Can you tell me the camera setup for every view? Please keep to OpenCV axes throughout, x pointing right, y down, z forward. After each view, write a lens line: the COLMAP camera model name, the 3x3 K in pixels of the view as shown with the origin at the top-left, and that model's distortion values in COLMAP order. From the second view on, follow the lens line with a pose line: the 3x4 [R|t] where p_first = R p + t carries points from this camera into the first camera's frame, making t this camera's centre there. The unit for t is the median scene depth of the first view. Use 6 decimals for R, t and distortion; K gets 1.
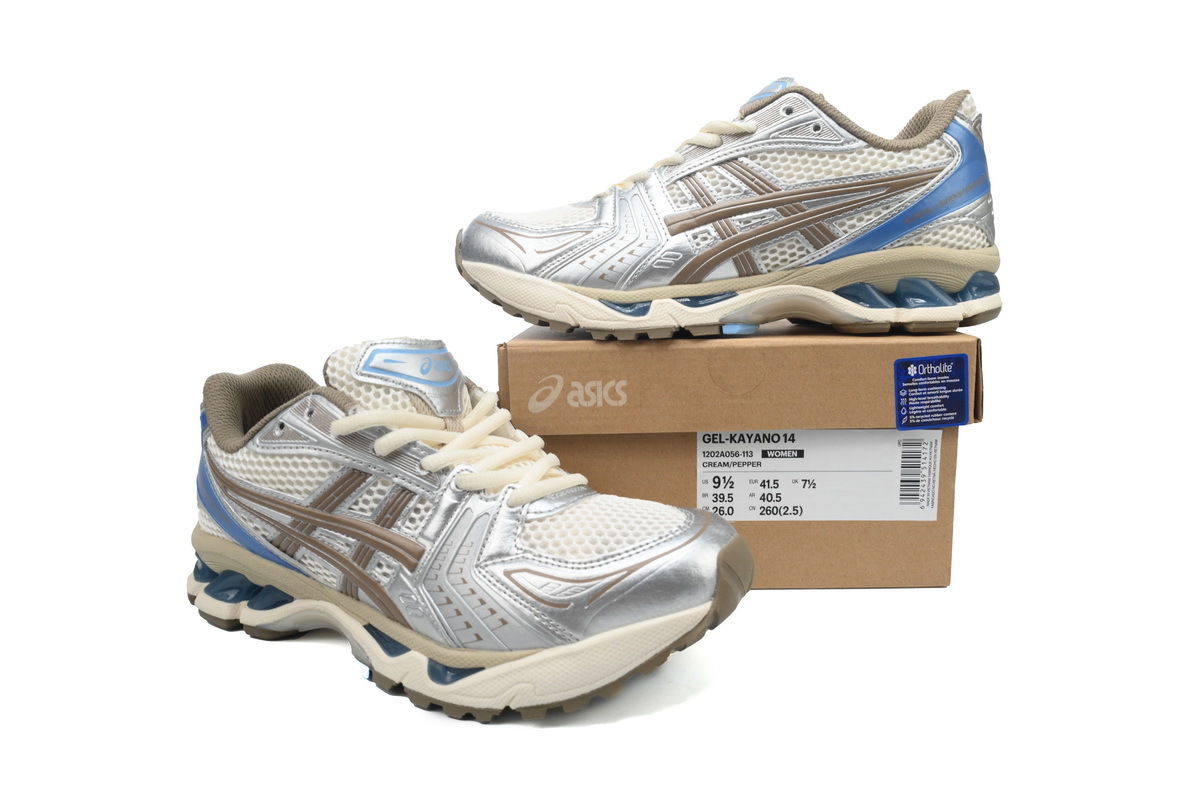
lens RADIAL K [[876.8, 0, 600.0], [0, 876.8, 400.0], [0, 0, 1]] dist [-0.003530, -0.000556]
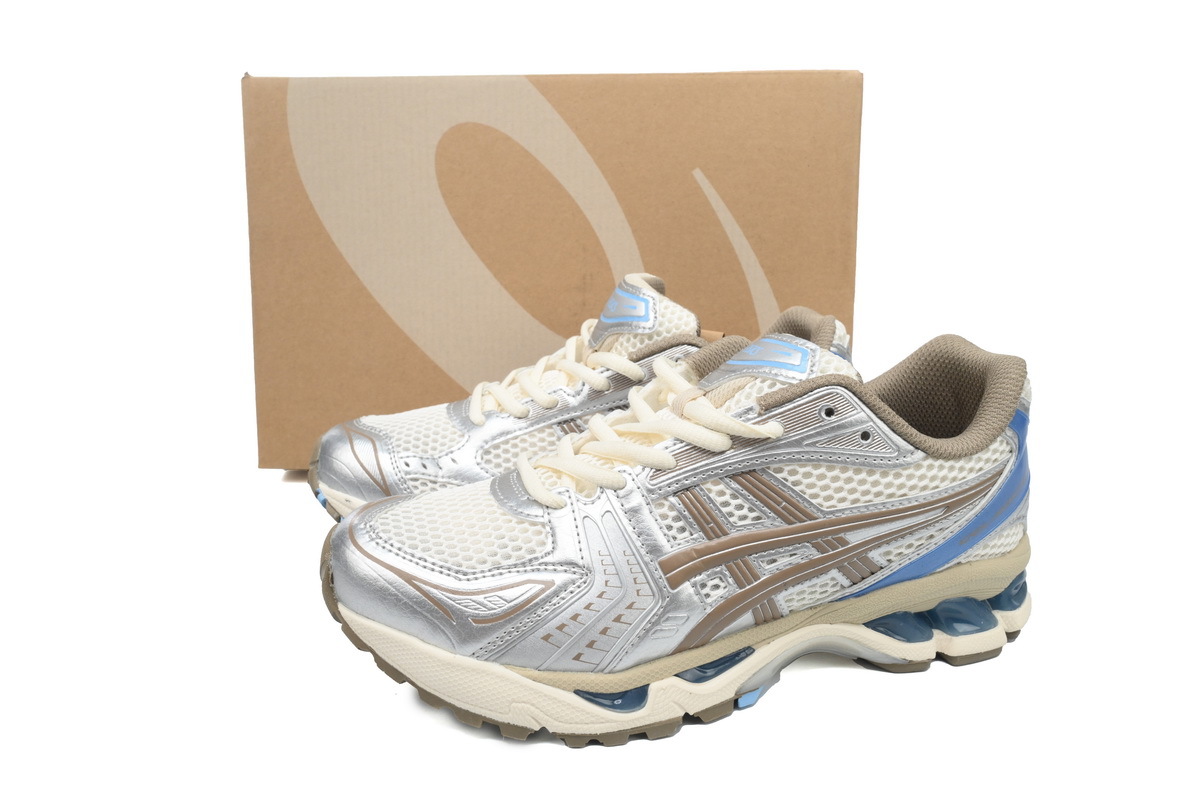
lens RADIAL K [[876.8, 0, 600.0], [0, 876.8, 400.0], [0, 0, 1]] dist [-0.003530, -0.000556]
pose [[0.952282, -0.065555, 0.298096, -0.172488], [0.023259, 0.989409, 0.143281, -0.439502], [-0.304332, -0.129511, 0.943721, 0.378499]]
